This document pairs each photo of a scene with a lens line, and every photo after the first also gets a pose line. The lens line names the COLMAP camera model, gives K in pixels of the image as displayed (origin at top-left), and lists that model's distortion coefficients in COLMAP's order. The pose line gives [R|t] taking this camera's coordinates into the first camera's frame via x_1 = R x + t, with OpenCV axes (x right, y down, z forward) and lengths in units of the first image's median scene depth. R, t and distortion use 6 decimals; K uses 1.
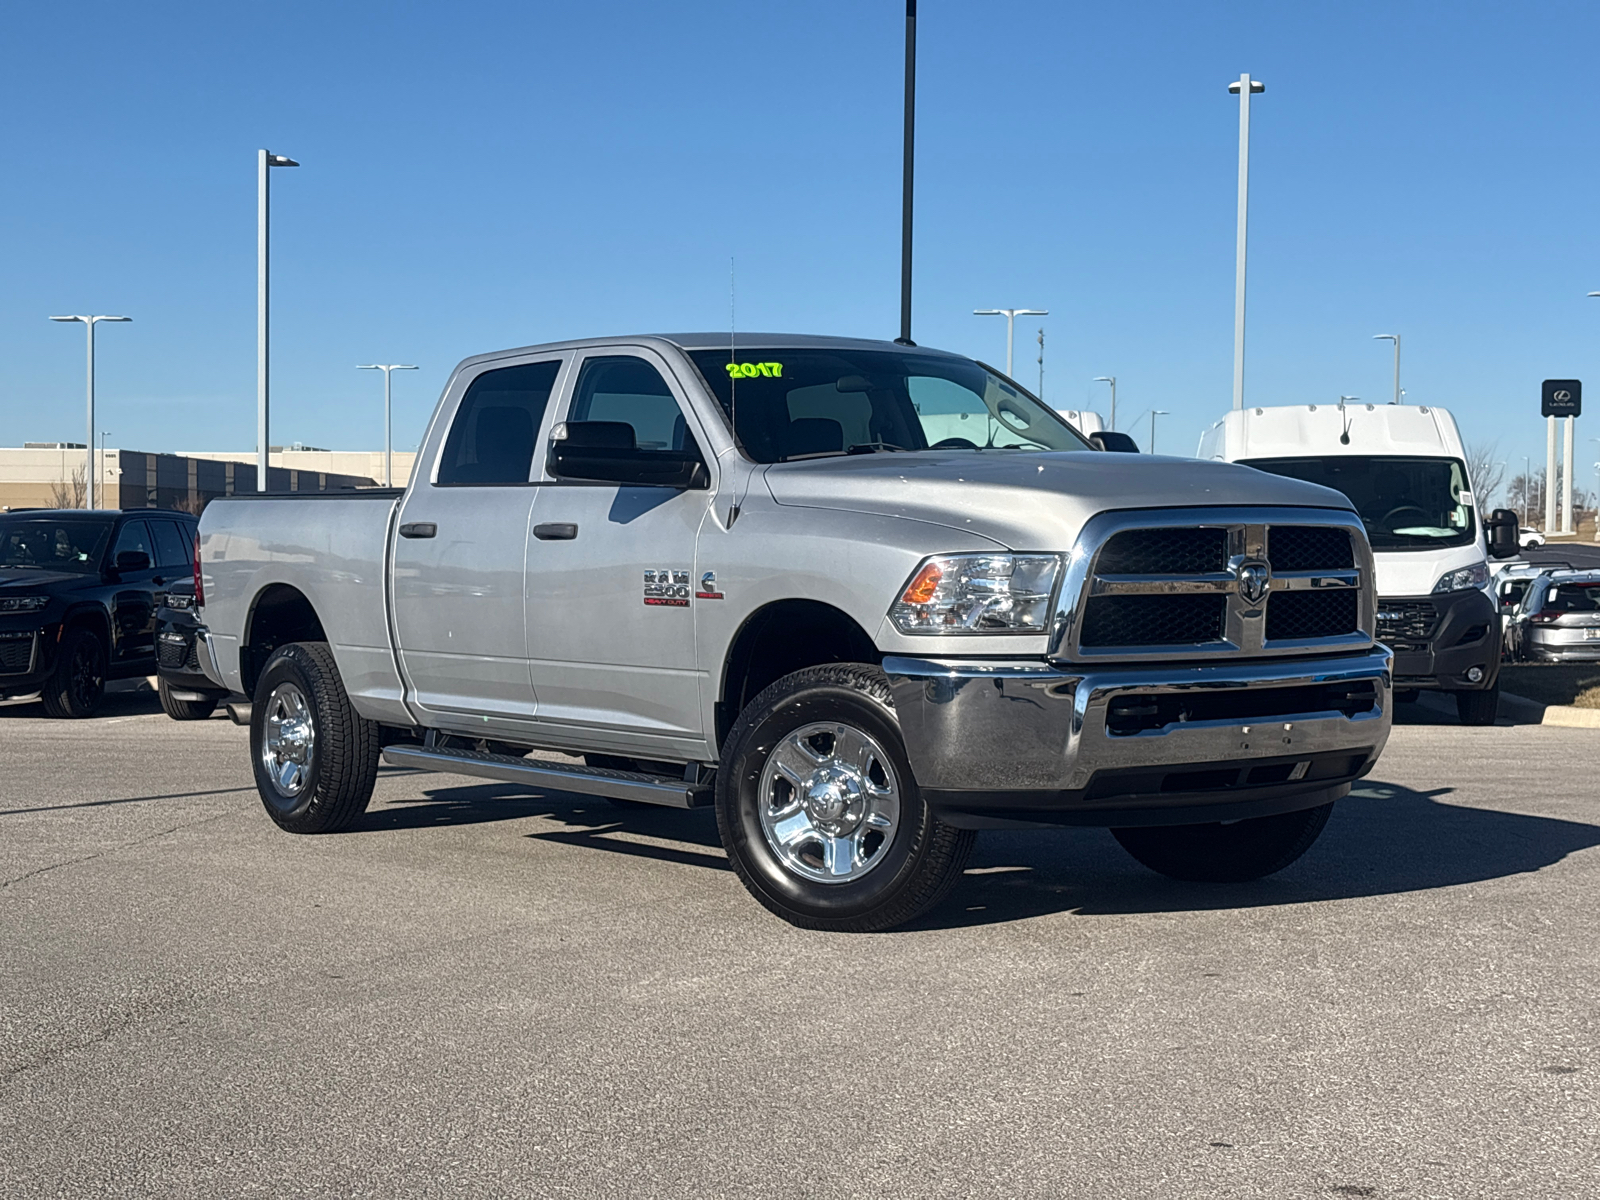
lens RADIAL K [[2400.0, 0, 790.6], [0, 2400.0, 608.4], [0, 0, 1]] dist [0.083127, 0.000000]
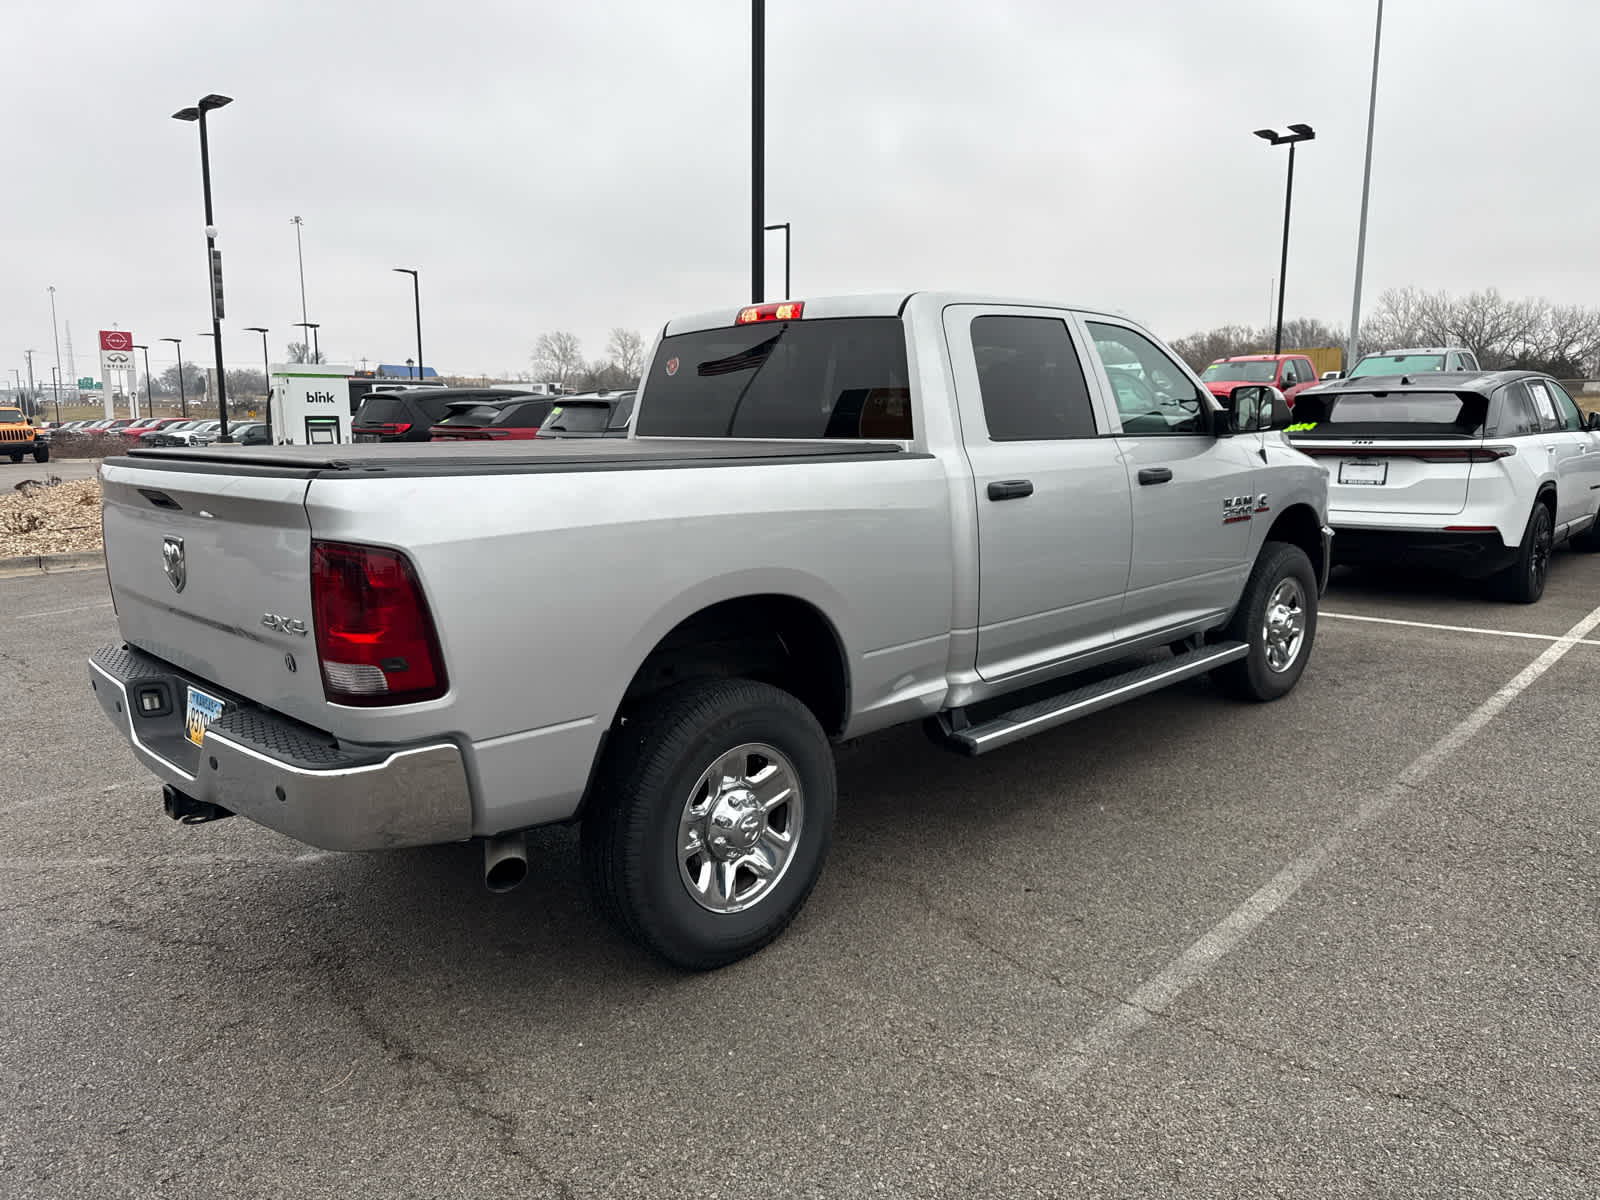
lens RADIAL K [[1128.8, 0, 791.1], [0, 1128.8, 593.5], [0, 0, 1]] dist [0.022080, -0.013879]
pose [[-0.154204, -0.152063, 0.976267, -0.649573], [0.042618, 0.986142, 0.160333, -0.075225], [-0.987120, 0.066330, -0.145586, 1.317181]]
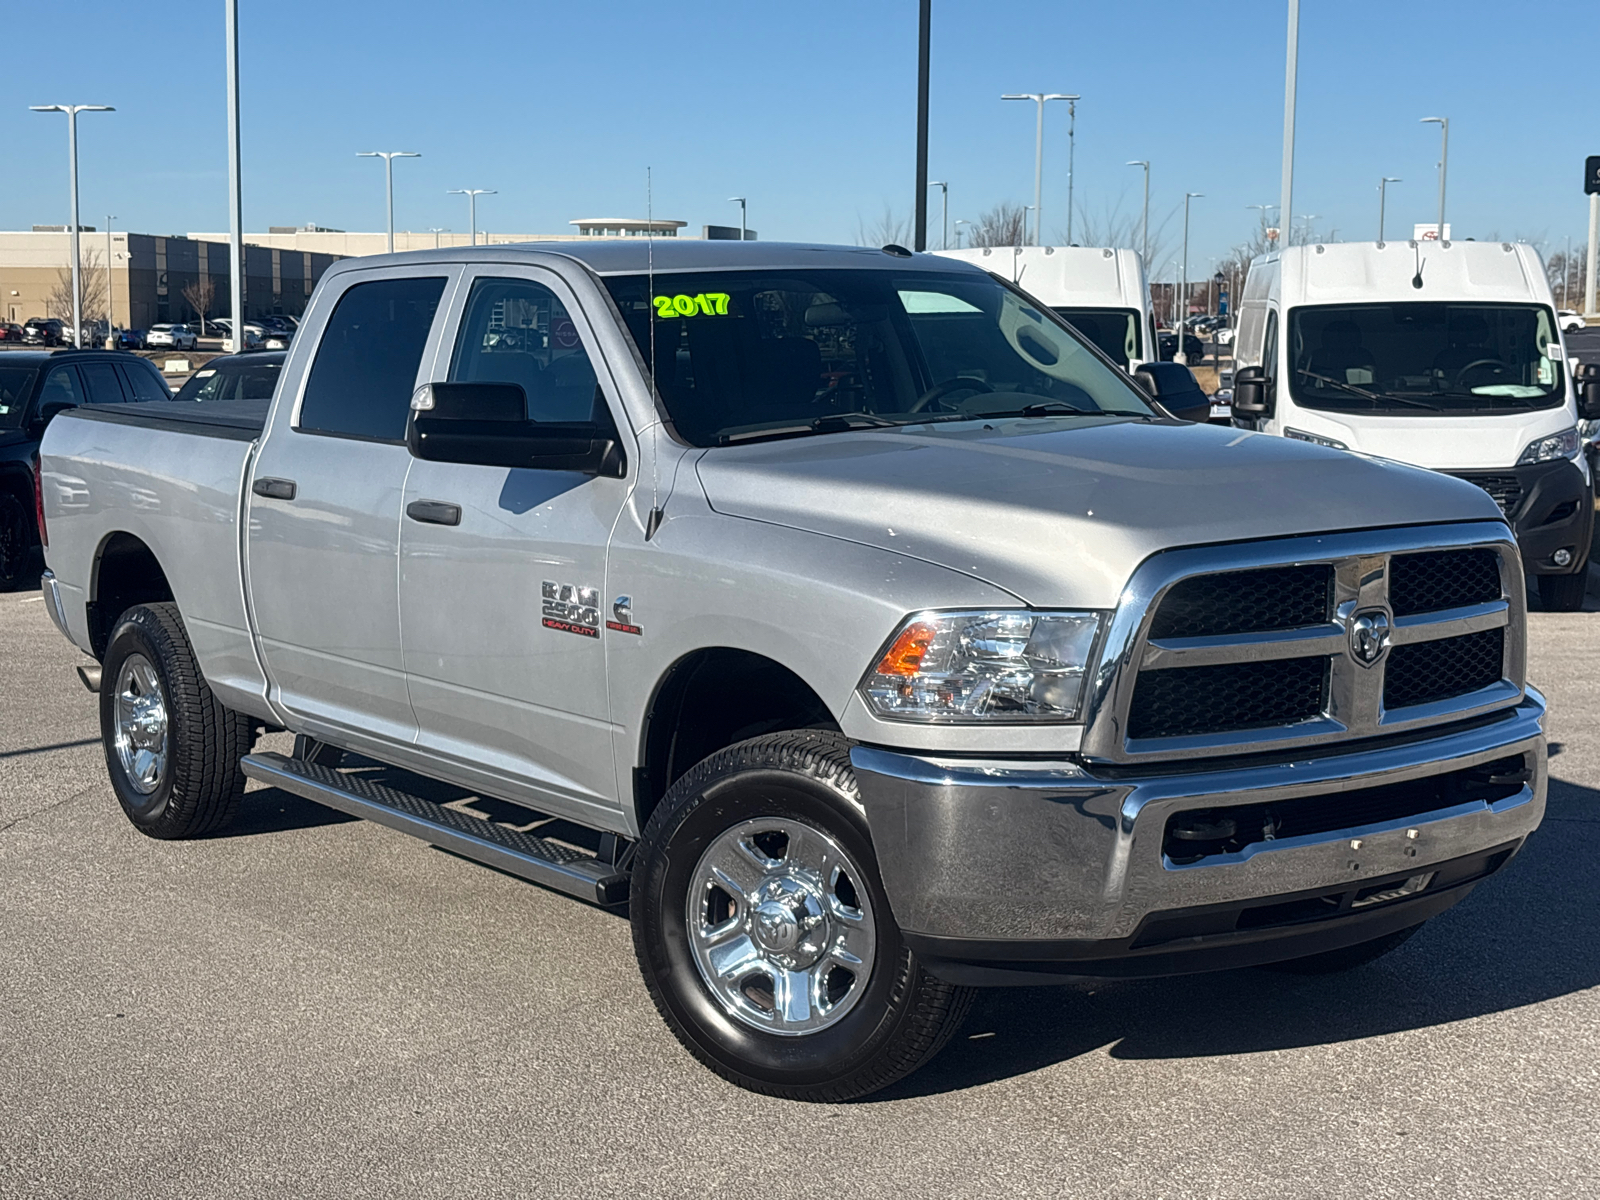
lens RADIAL K [[2400.0, 0, 806.2], [0, 2400.0, 605.5], [0, 0, 1]] dist [0.083127, 0.000000]
pose [[0.999989, -0.000741, -0.004672, 0.024494], [0.001161, 0.995893, 0.090534, -0.074607], [0.004586, -0.090538, 0.995882, 0.248687]]
